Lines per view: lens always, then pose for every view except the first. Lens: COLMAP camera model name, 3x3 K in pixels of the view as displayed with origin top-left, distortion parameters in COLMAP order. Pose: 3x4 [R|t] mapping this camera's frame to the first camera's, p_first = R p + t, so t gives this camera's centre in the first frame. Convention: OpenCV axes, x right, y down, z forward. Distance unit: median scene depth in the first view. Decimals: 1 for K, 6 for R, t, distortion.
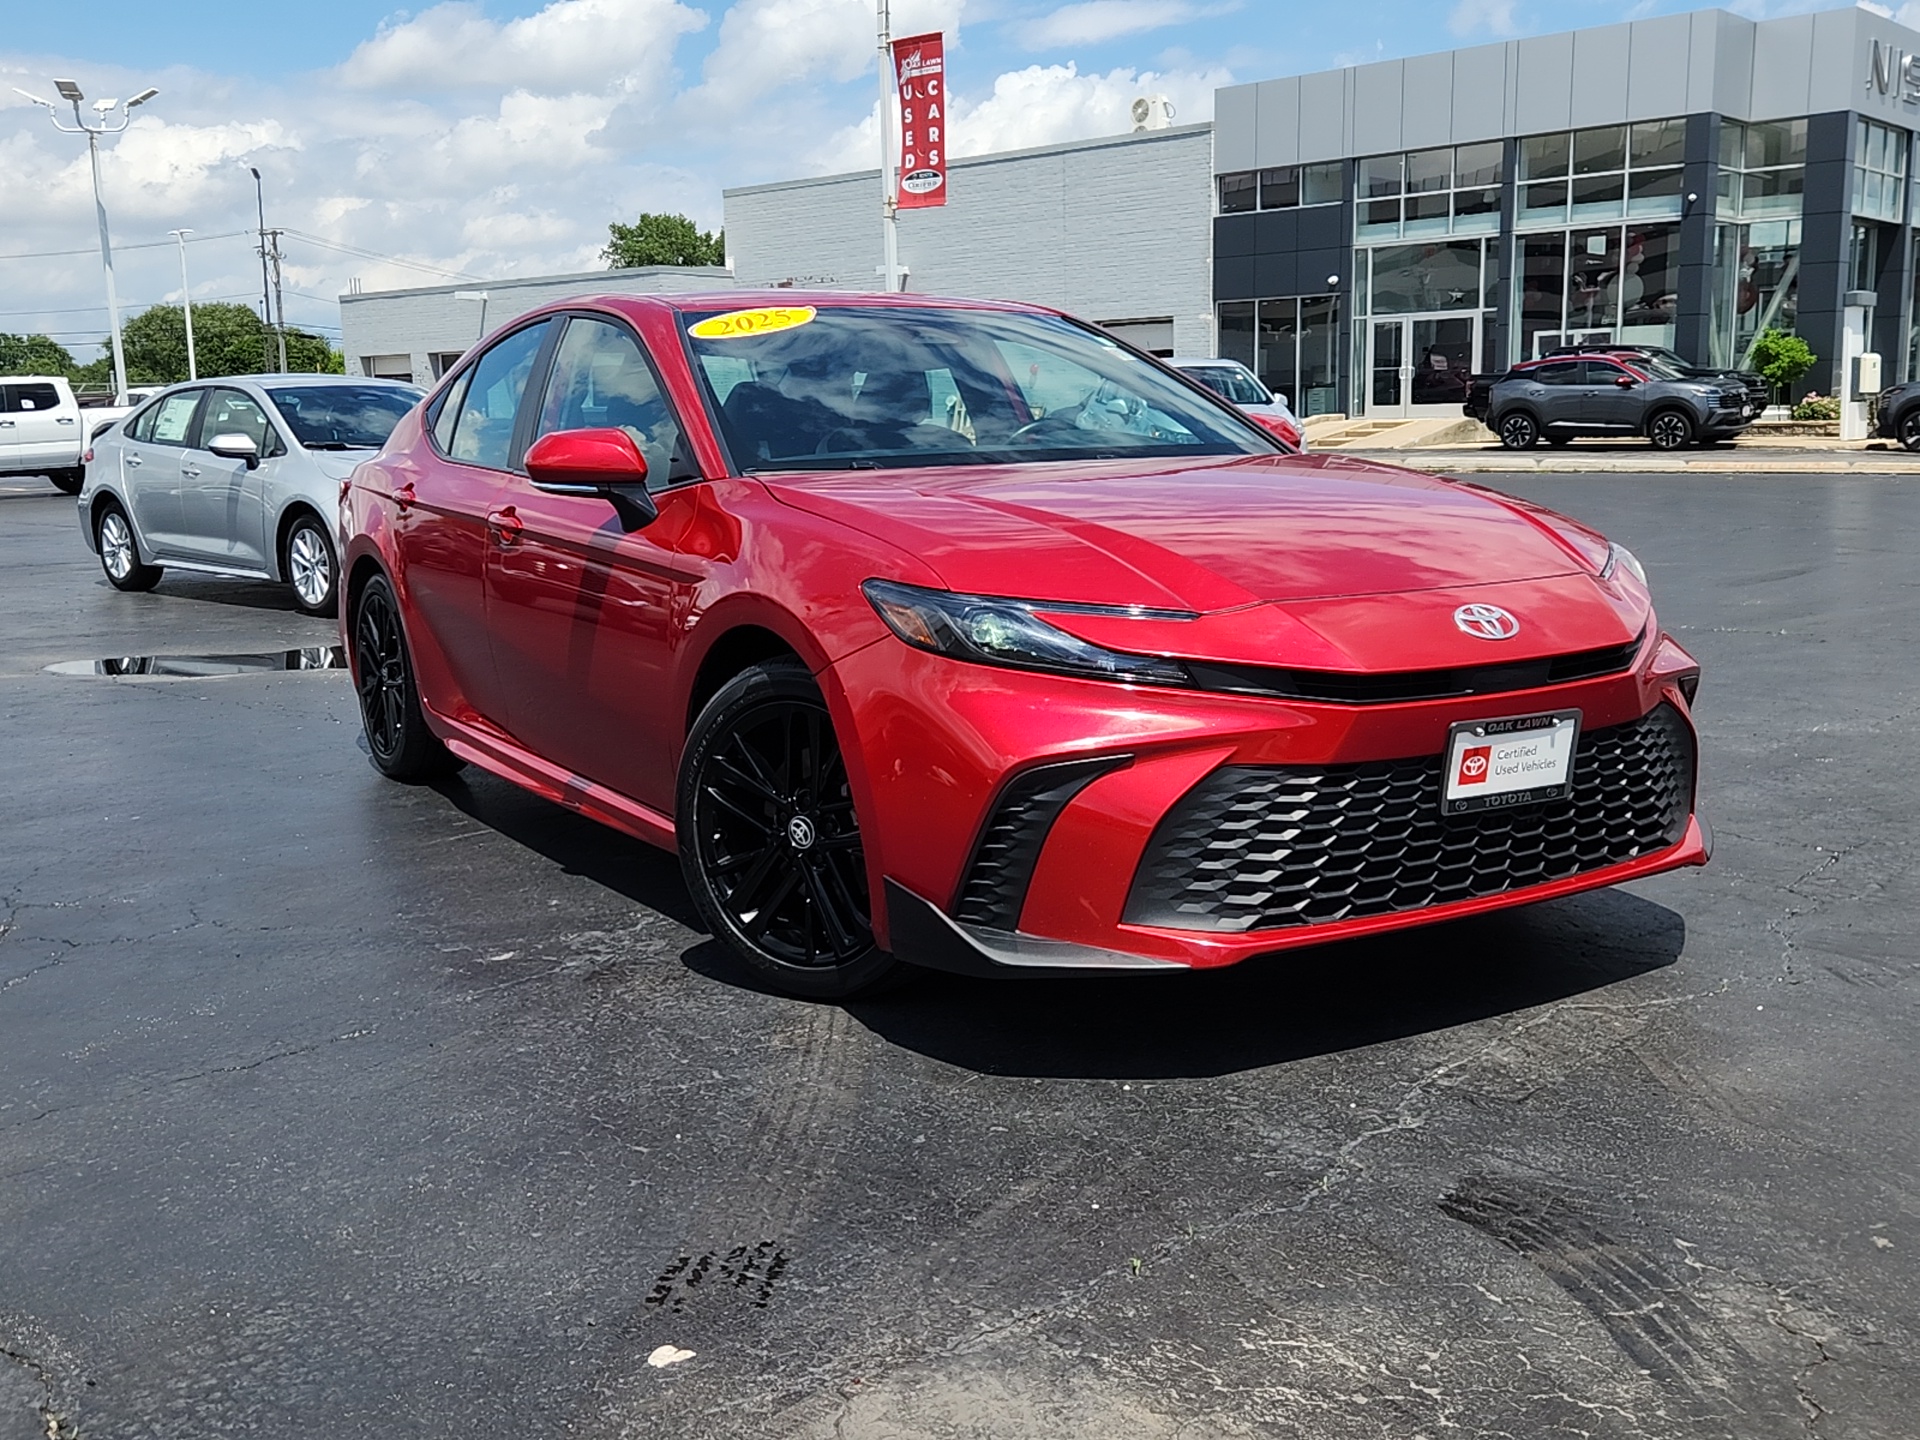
lens RADIAL K [[1848.1, 0, 955.6], [0, 1848.1, 680.5], [0, 0, 1]] dist [0.058228, -0.061748]
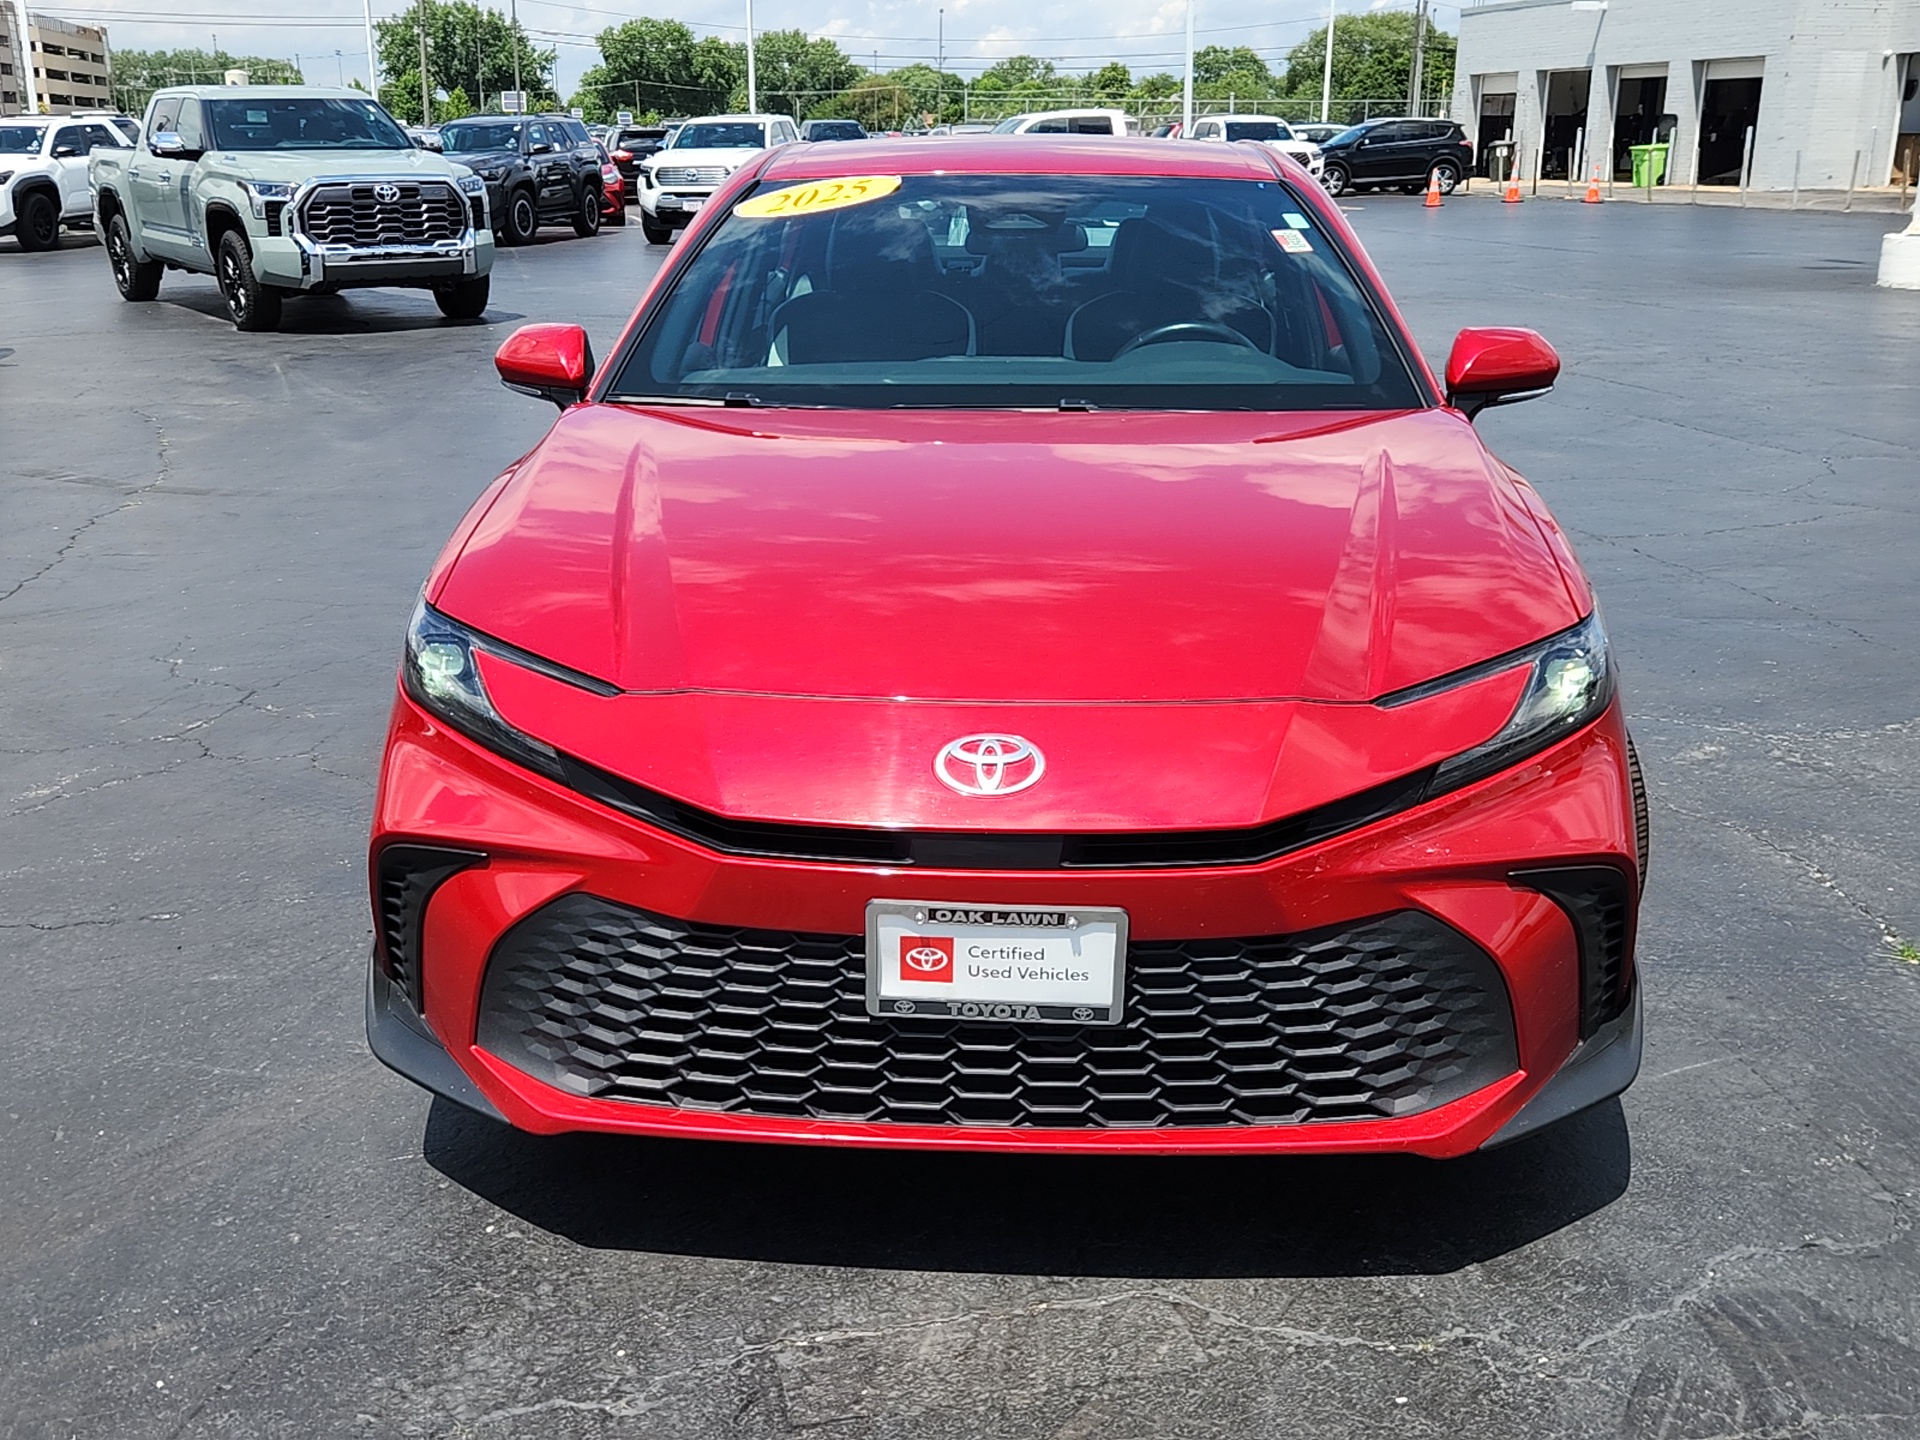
lens RADIAL K [[1842.1, 0, 960.0], [0, 1842.1, 720.0], [0, 0, 1]] dist [0.062807, -0.003123]
pose [[0.832801, 0.185518, -0.521561, 0.643732], [-0.097825, 0.976665, 0.191197, -0.181317], [0.544861, -0.108208, 0.831515, 0.424773]]
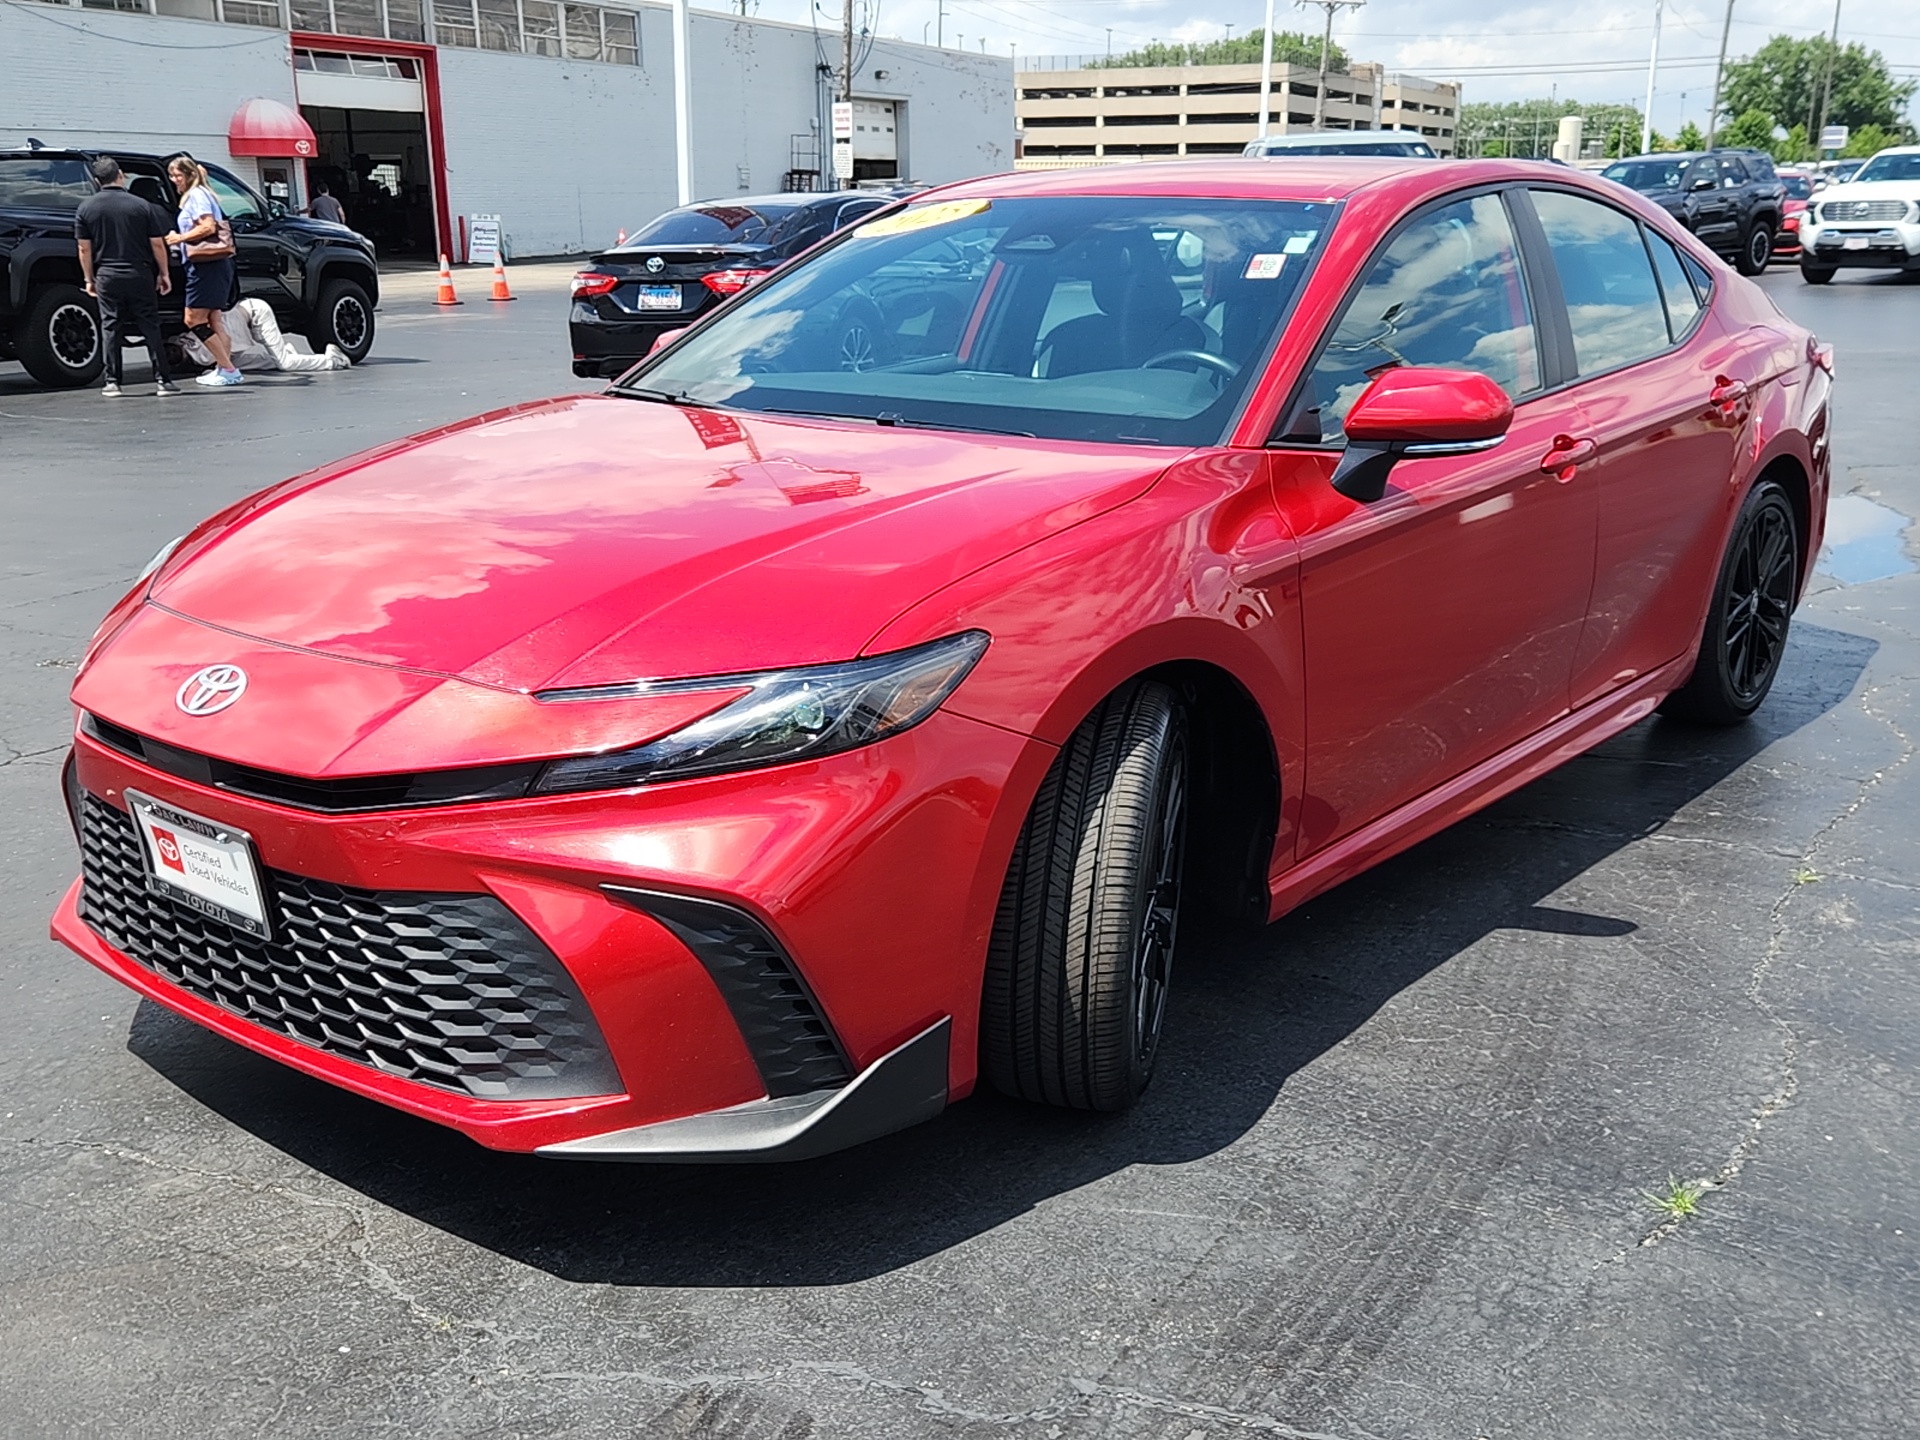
lens RADIAL K [[1848.1, 0, 955.6], [0, 1848.1, 680.5], [0, 0, 1]] dist [0.058228, -0.061748]
pose [[0.356606, 0.256499, -0.898354, 1.138644], [-0.132009, 0.965760, 0.223343, -0.260795], [0.924881, 0.038946, 0.378256, 1.006374]]
